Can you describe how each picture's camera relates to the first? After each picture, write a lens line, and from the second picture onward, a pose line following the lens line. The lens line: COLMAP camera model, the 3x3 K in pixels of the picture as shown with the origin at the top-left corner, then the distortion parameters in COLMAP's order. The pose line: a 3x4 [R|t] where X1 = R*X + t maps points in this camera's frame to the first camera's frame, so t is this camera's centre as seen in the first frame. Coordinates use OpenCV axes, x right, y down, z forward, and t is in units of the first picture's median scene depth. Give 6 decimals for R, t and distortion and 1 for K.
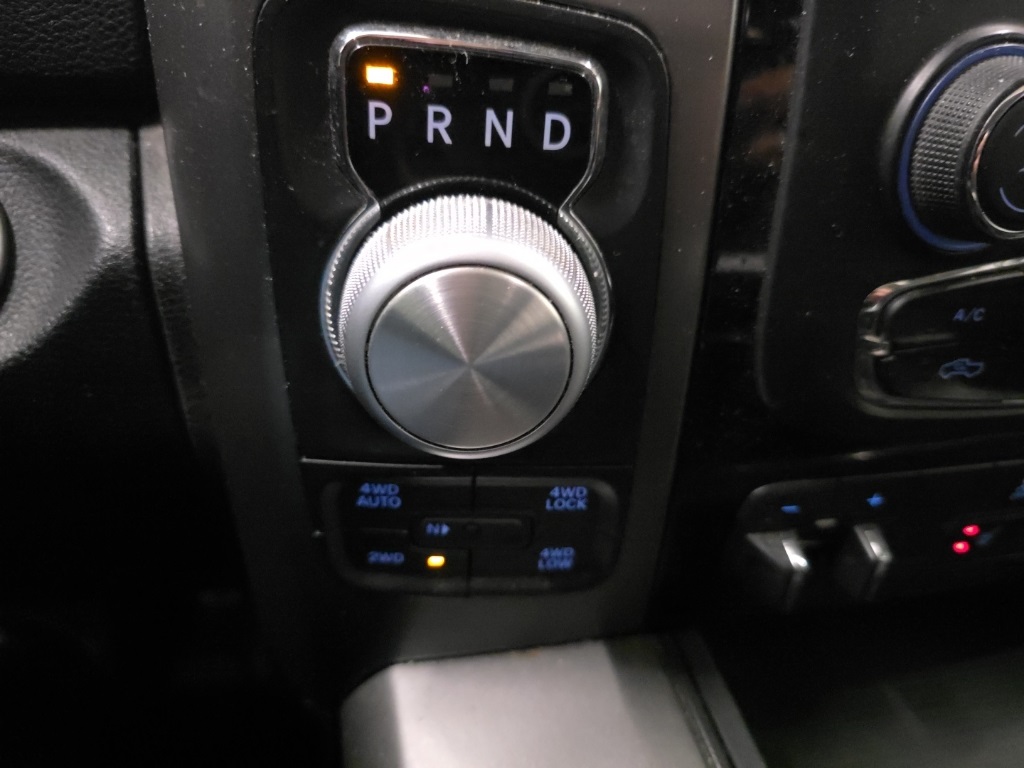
lens RADIAL K [[695.4, 0, 516.8], [0, 695.4, 387.3], [0, 0, 1]] dist [-0.019341, -0.000642]
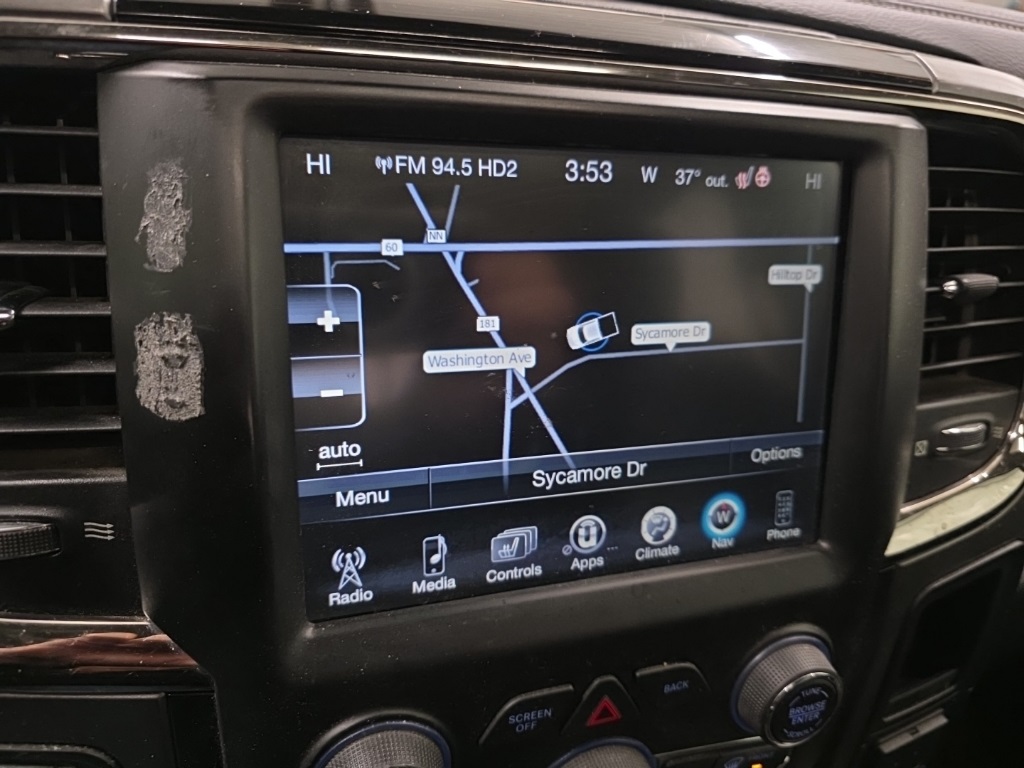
lens RADIAL K [[695.4, 0, 516.8], [0, 695.4, 387.3], [0, 0, 1]] dist [-0.019341, -0.000642]
pose [[0.996068, -0.013446, 0.087561, 0.699685], [0.018996, 0.997842, -0.062857, -0.862666], [-0.086527, 0.064273, 0.994174, -0.388823]]
